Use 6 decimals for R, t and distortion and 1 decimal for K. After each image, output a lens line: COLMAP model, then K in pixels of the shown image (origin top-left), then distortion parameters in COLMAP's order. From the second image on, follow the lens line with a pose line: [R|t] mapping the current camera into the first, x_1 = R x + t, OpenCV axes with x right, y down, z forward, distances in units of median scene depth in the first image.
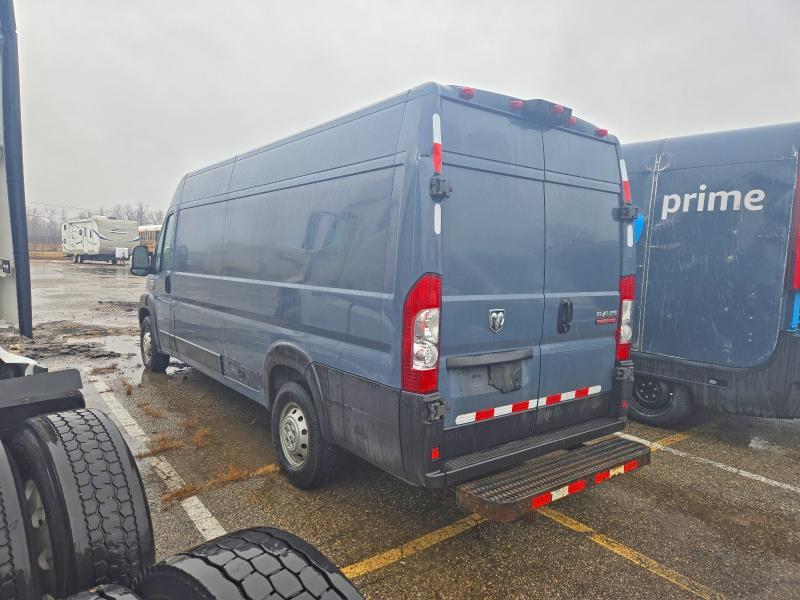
lens RADIAL K [[536.0, 0, 398.6], [0, 536.0, 299.0], [0, 0, 1]] dist [-0.002476, -0.001298]
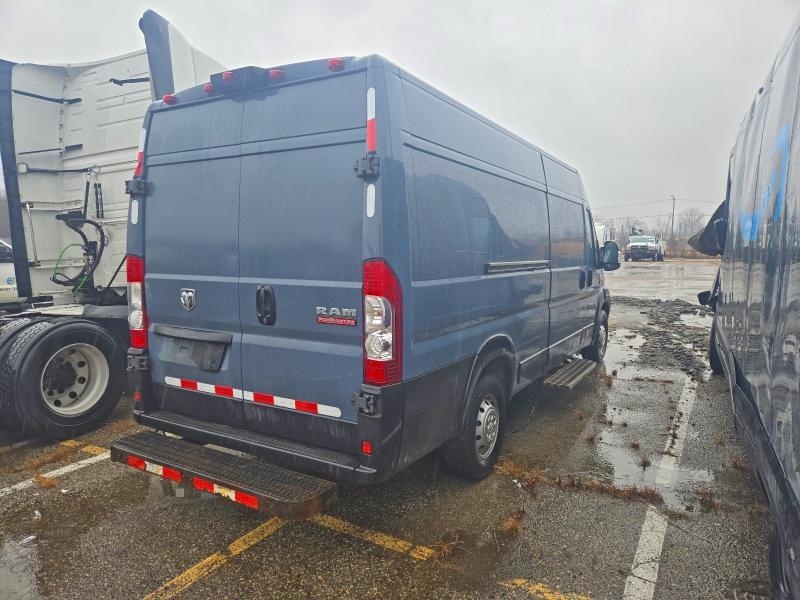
lens RADIAL K [[549.9, 0, 398.0], [0, 549.9, 300.9], [0, 0, 1]] dist [0.003591, -0.001172]
pose [[0.378257, 0.063246, -0.923538, 1.246909], [-0.063571, 0.997083, 0.042245, -0.027304], [0.923515, 0.042730, 0.381174, 0.885839]]
